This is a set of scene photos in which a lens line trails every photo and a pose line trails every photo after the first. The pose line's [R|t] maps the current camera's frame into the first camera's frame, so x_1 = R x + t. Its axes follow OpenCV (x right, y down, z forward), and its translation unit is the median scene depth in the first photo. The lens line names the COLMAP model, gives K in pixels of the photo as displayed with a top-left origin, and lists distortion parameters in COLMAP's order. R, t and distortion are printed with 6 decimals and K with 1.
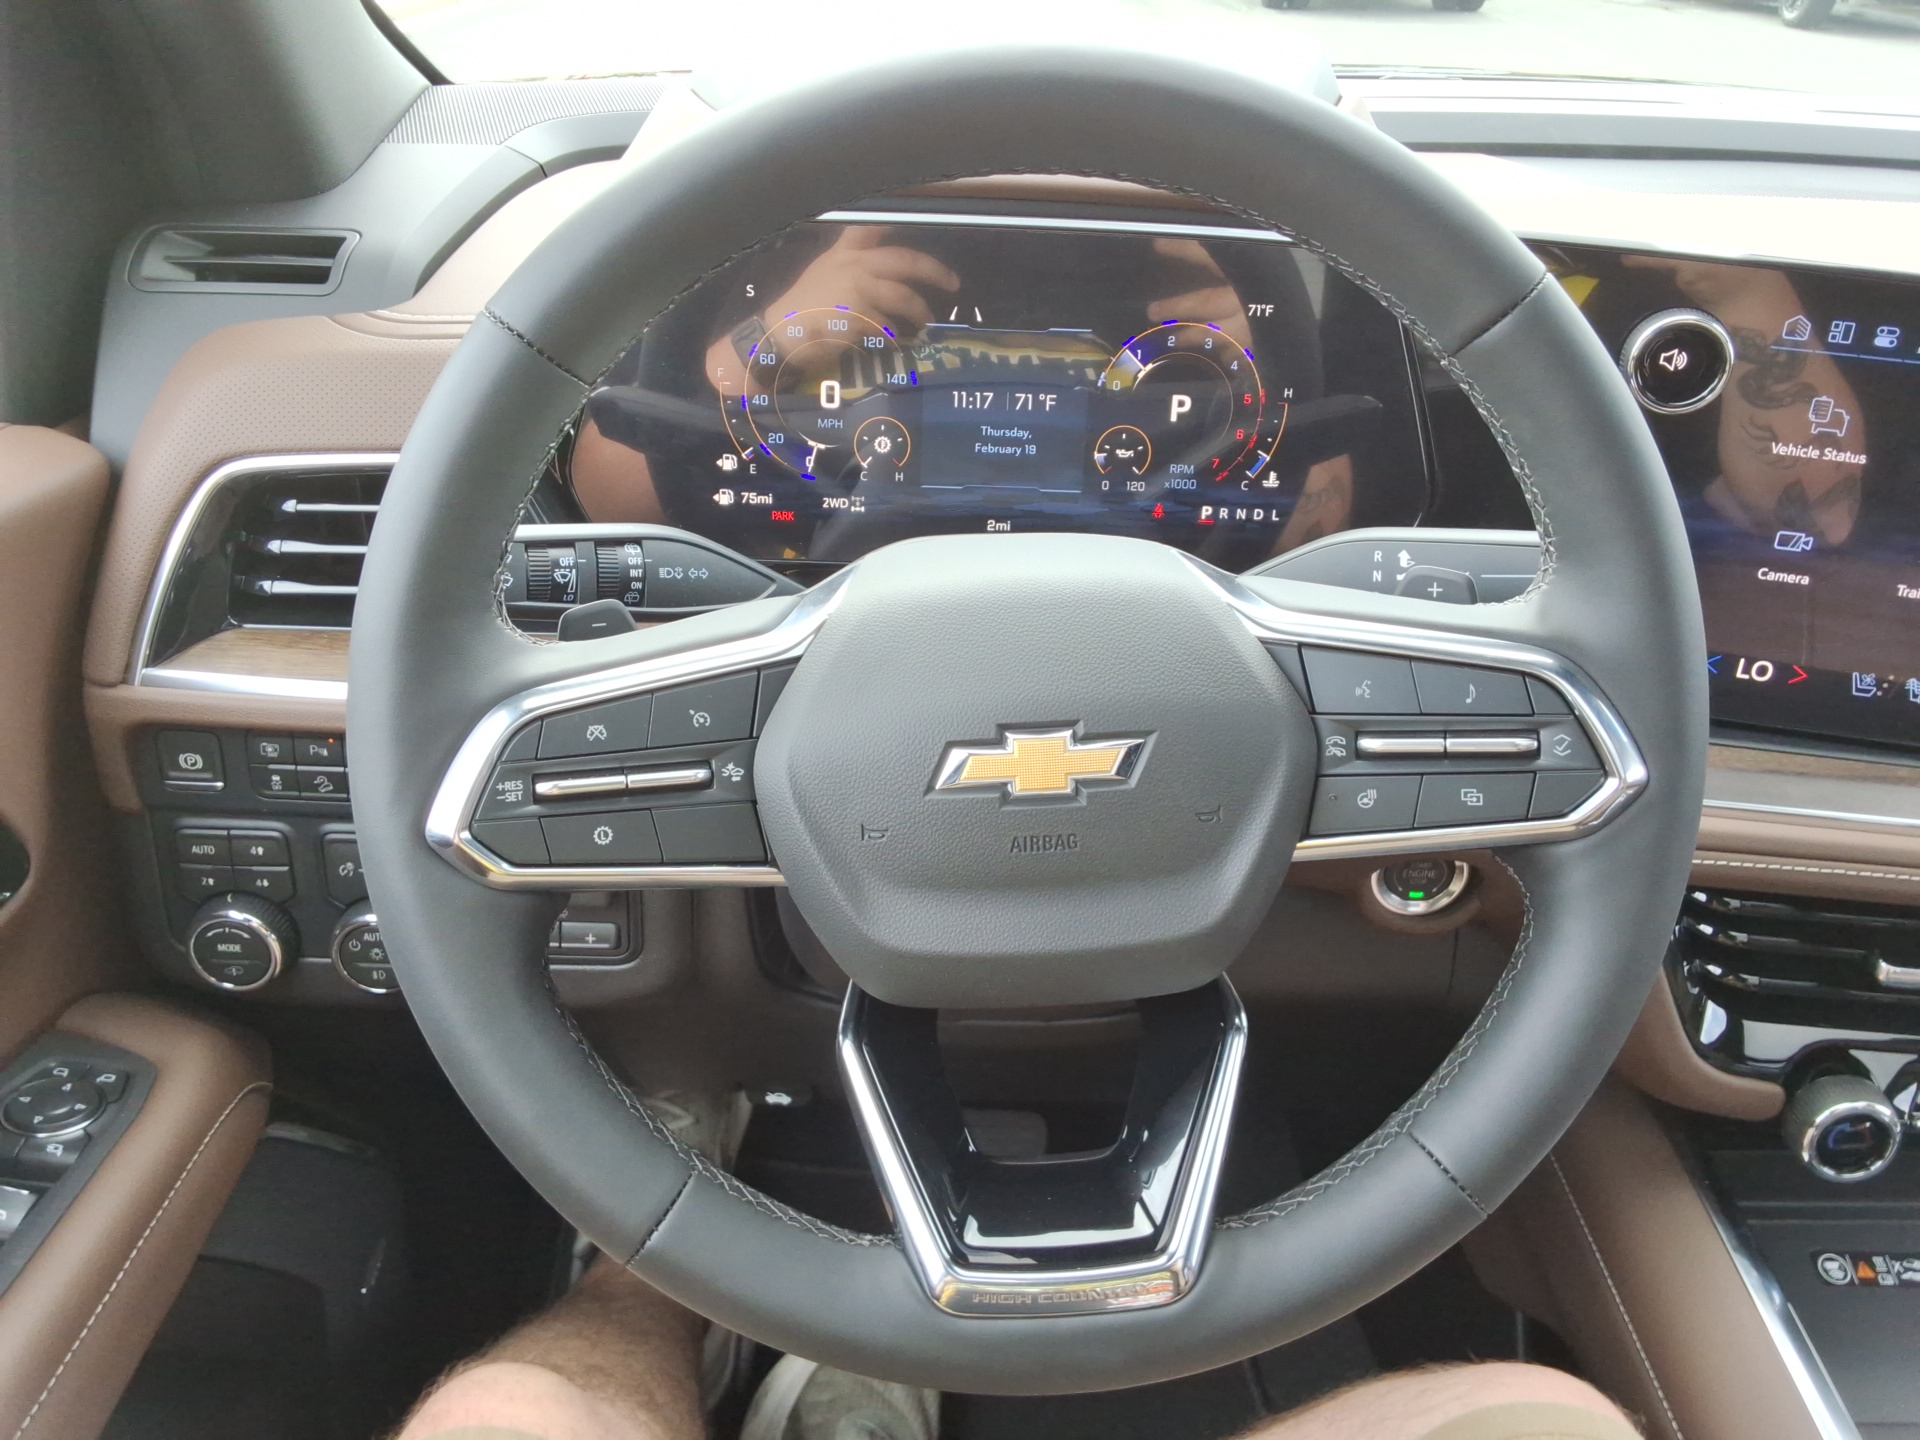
lens RADIAL K [[1537.3, 0, 980.1], [0, 1537.3, 692.8], [0, 0, 1]] dist [0.109483, -0.175957]
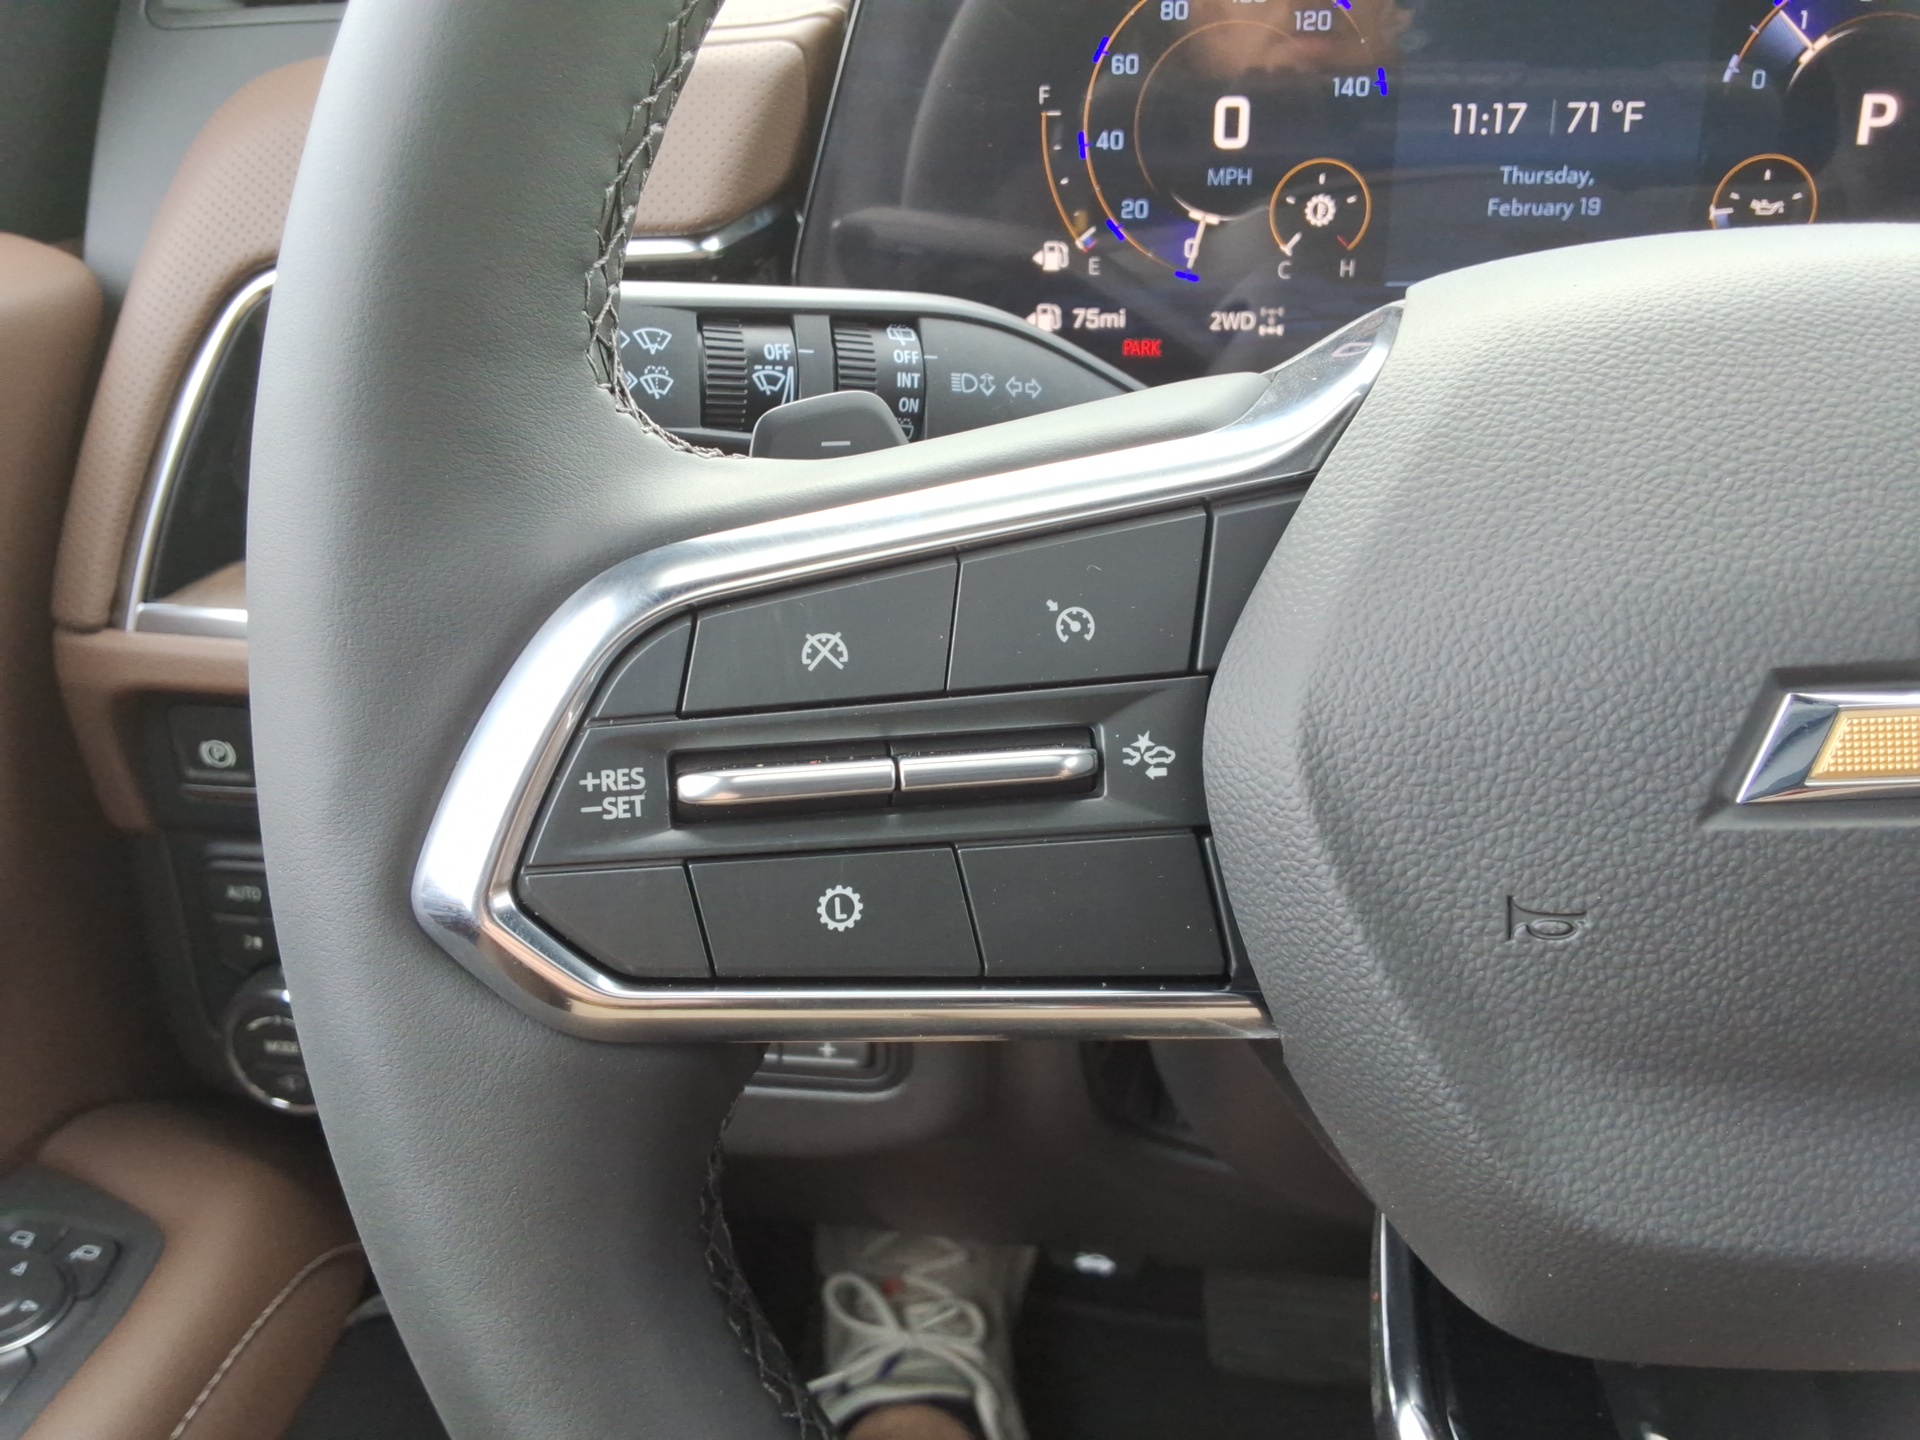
lens RADIAL K [[1537.3, 0, 995.8], [0, 1537.3, 705.1], [0, 0, 1]] dist [0.109483, -0.175957]
pose [[0.989245, 0.000713, -0.146266, -0.103330], [-0.002220, 0.999946, -0.010143, 0.031024], [0.146251, 0.010359, 0.989193, 0.433705]]
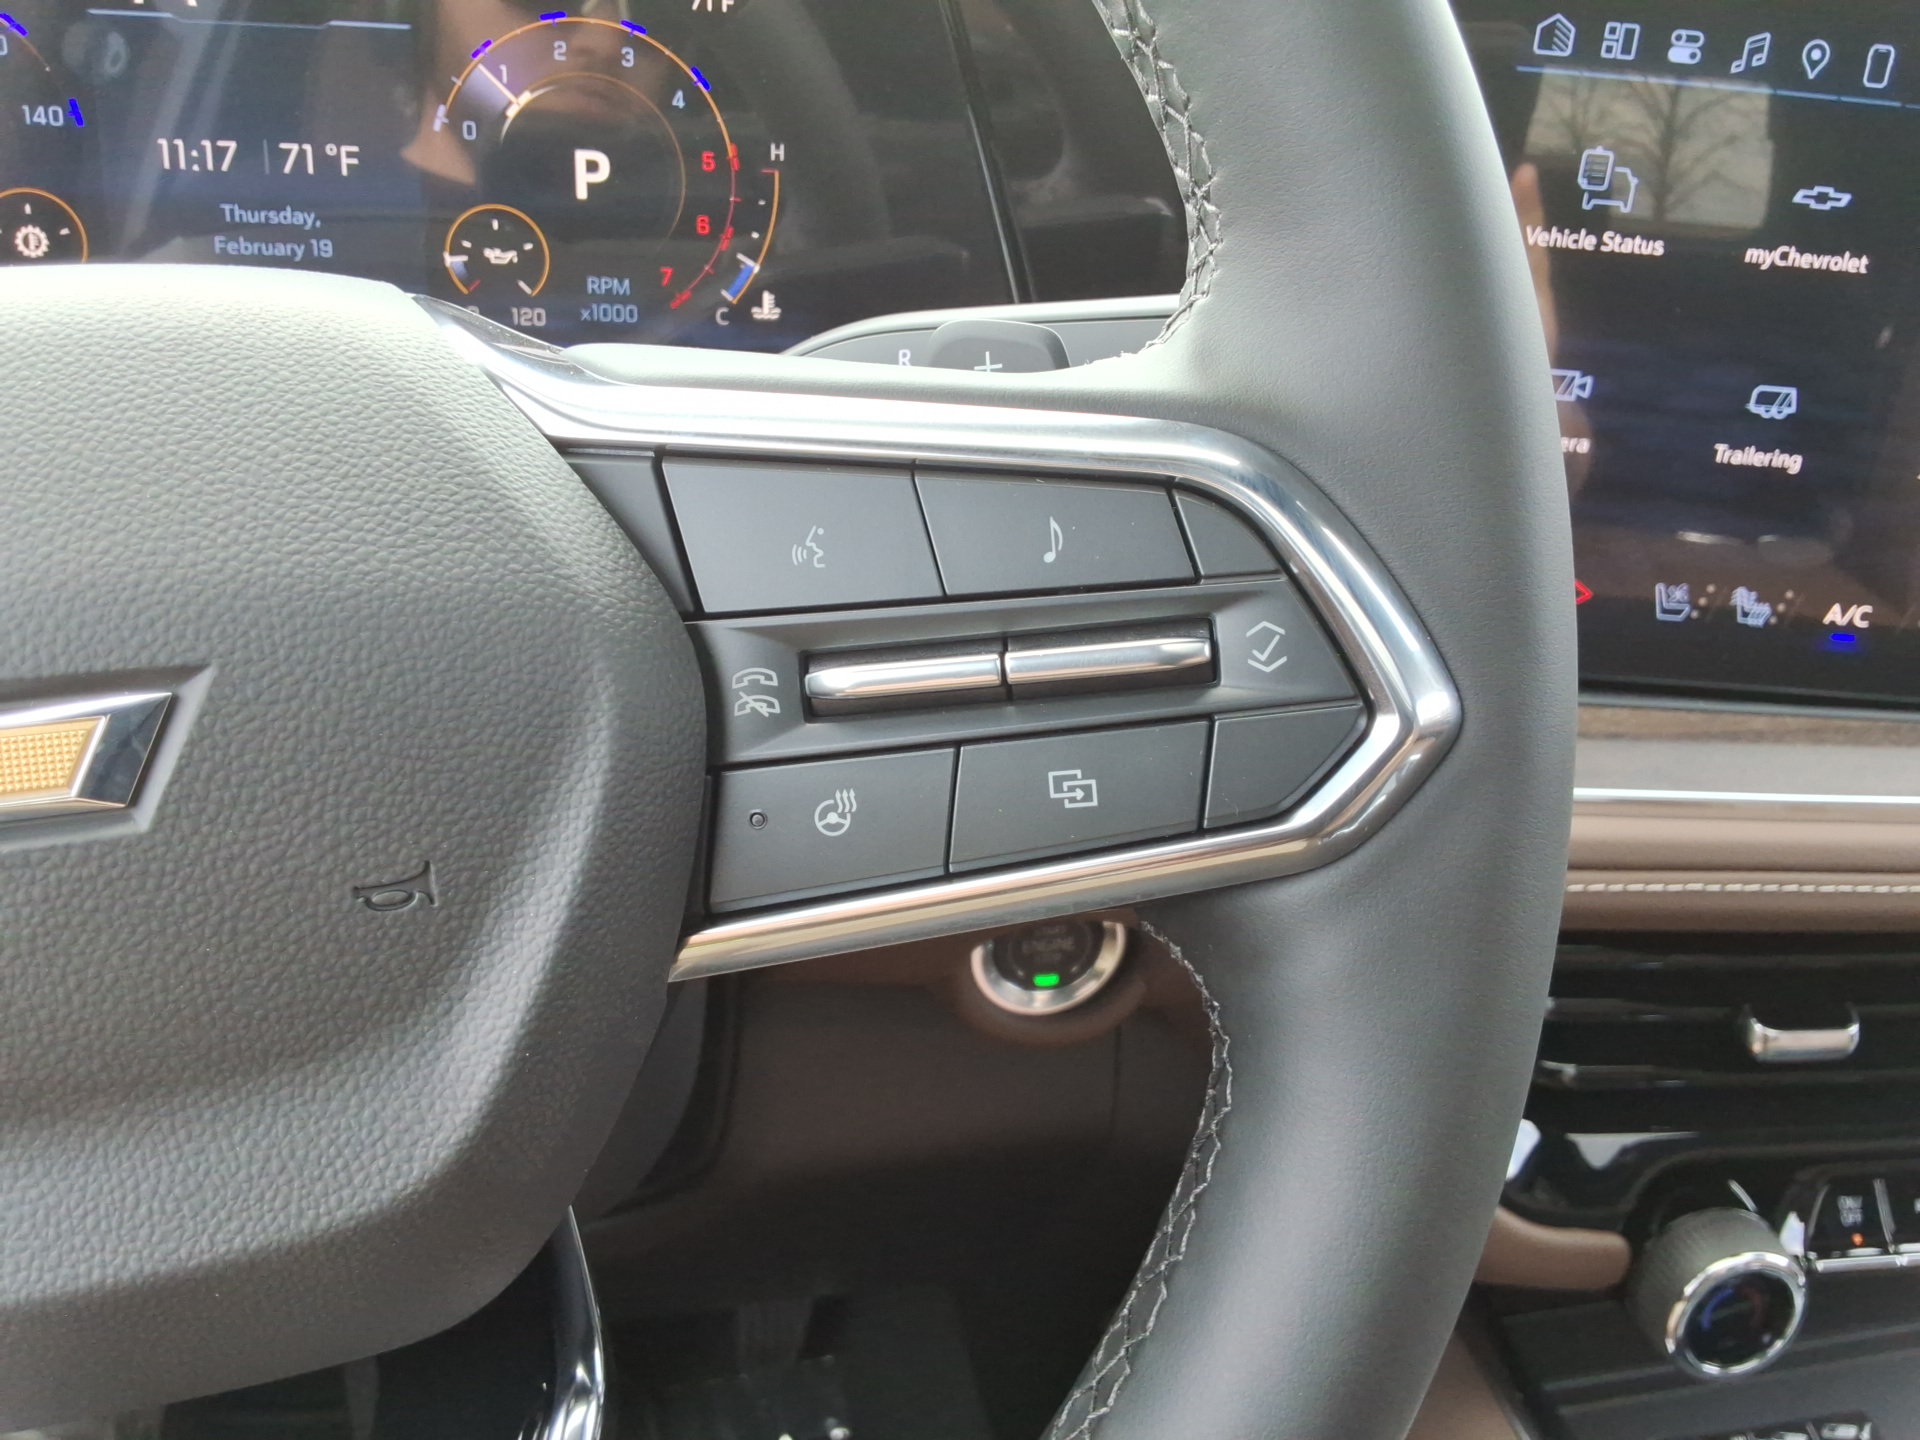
lens RADIAL K [[1537.3, 0, 957.5], [0, 1537.3, 689.3], [0, 0, 1]] dist [0.109483, -0.175957]
pose [[0.982066, -0.059441, 0.178923, 0.156344], [0.066975, 0.997092, -0.036362, 0.039235], [-0.176241, 0.047693, 0.983191, 0.436378]]
